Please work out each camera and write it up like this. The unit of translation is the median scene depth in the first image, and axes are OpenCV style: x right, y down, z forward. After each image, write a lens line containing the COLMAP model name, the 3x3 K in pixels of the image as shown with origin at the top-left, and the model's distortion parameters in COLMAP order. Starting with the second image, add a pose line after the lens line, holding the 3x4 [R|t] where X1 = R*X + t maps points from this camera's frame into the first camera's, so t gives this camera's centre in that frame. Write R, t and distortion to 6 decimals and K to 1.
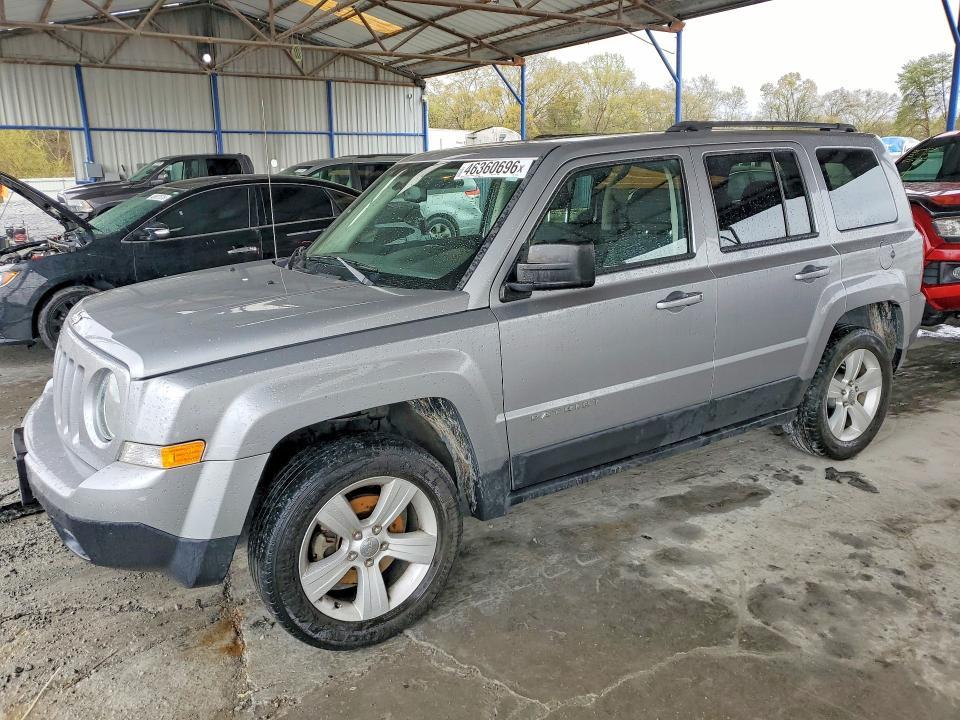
lens RADIAL K [[755.4, 0, 480.1], [0, 755.4, 359.3], [0, 0, 1]] dist [-0.001813, 0.010766]
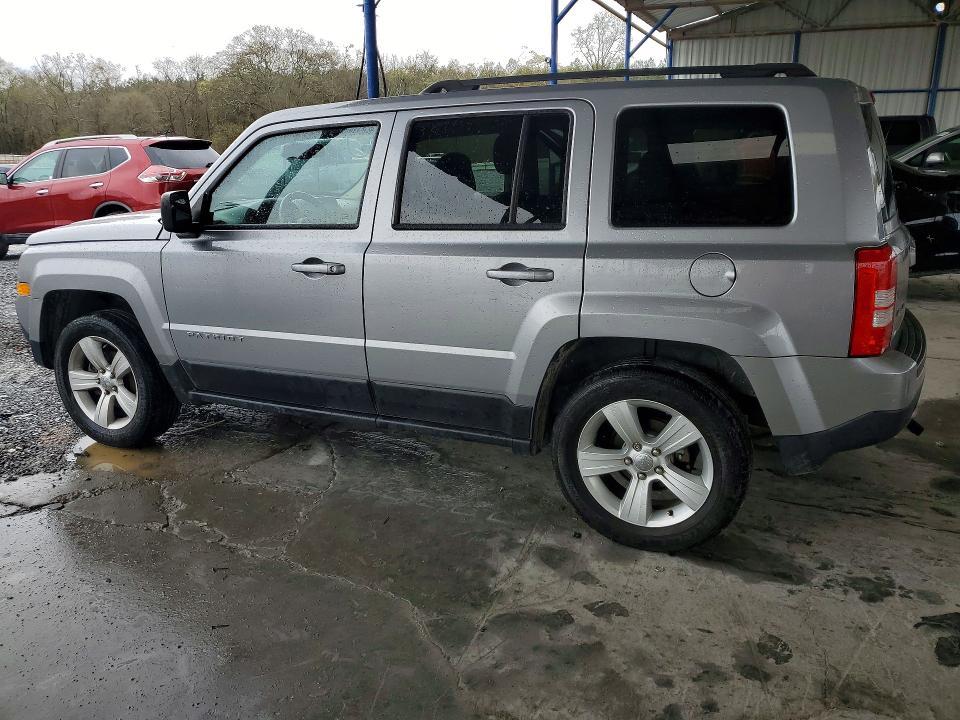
lens RADIAL K [[755.4, 0, 480.7], [0, 755.4, 359.6], [0, 0, 1]] dist [-0.001813, 0.010766]
pose [[0.545273, 0.243053, -0.802248, 0.183591], [-0.205931, 0.966553, 0.152864, -0.019497], [0.812570, 0.081855, 0.577088, 0.076748]]
